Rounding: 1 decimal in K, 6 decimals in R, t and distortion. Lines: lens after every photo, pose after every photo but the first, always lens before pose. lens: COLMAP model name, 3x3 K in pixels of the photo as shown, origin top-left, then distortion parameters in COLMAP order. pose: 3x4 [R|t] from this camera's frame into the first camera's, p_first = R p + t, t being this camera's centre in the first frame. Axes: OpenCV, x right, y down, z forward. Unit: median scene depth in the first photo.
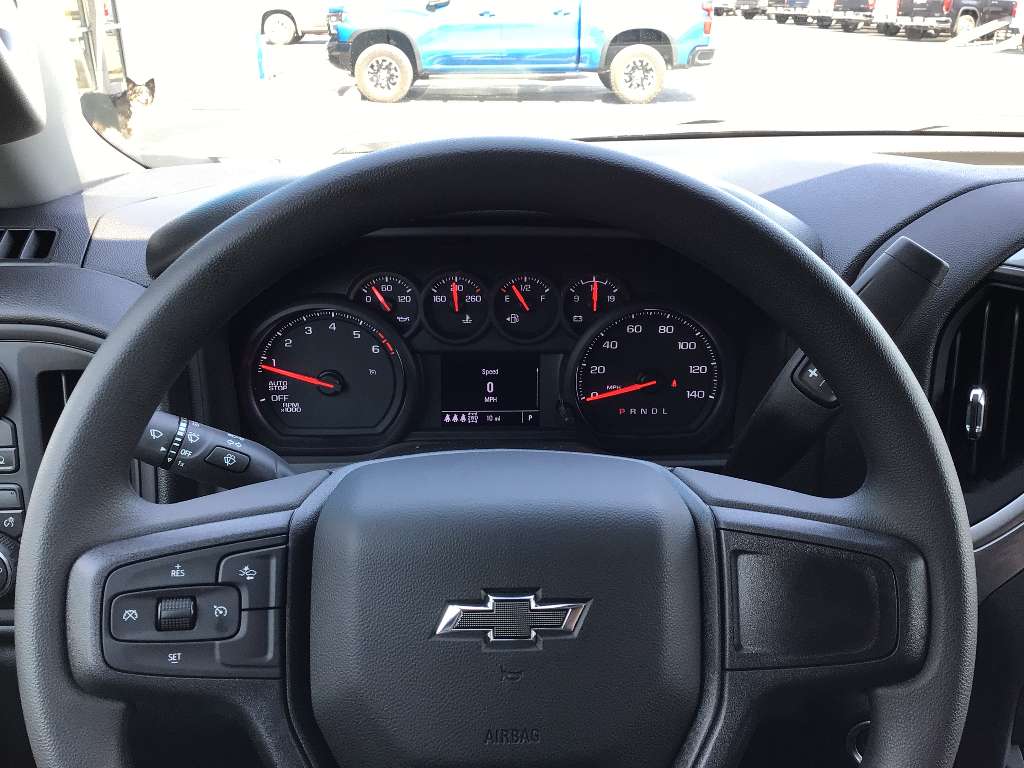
lens RADIAL K [[923.7, 0, 512.0], [0, 923.7, 384.0], [0, 0, 1]] dist [0.126236, -0.192531]
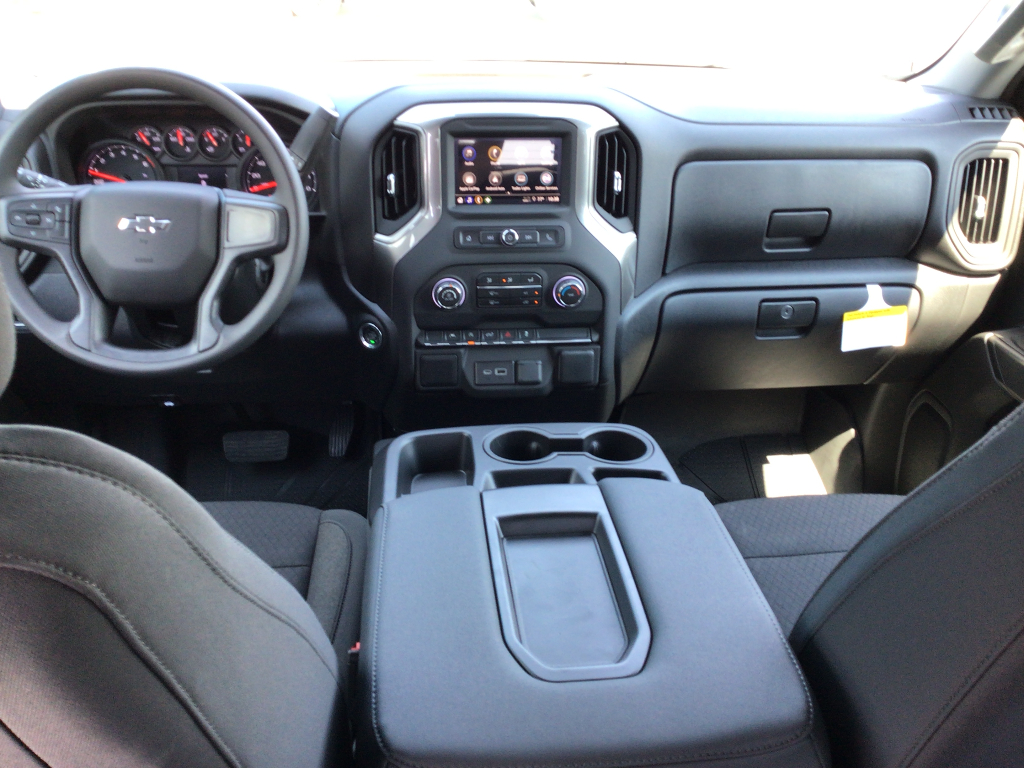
lens RADIAL K [[923.7, 0, 512.0], [0, 923.7, 384.0], [0, 0, 1]] dist [0.126236, -0.192531]
pose [[0.999045, -0.012882, 0.041758, 0.596576], [0.009702, 0.997100, 0.075484, 0.310700], [-0.042609, -0.075007, 0.996272, -1.215227]]
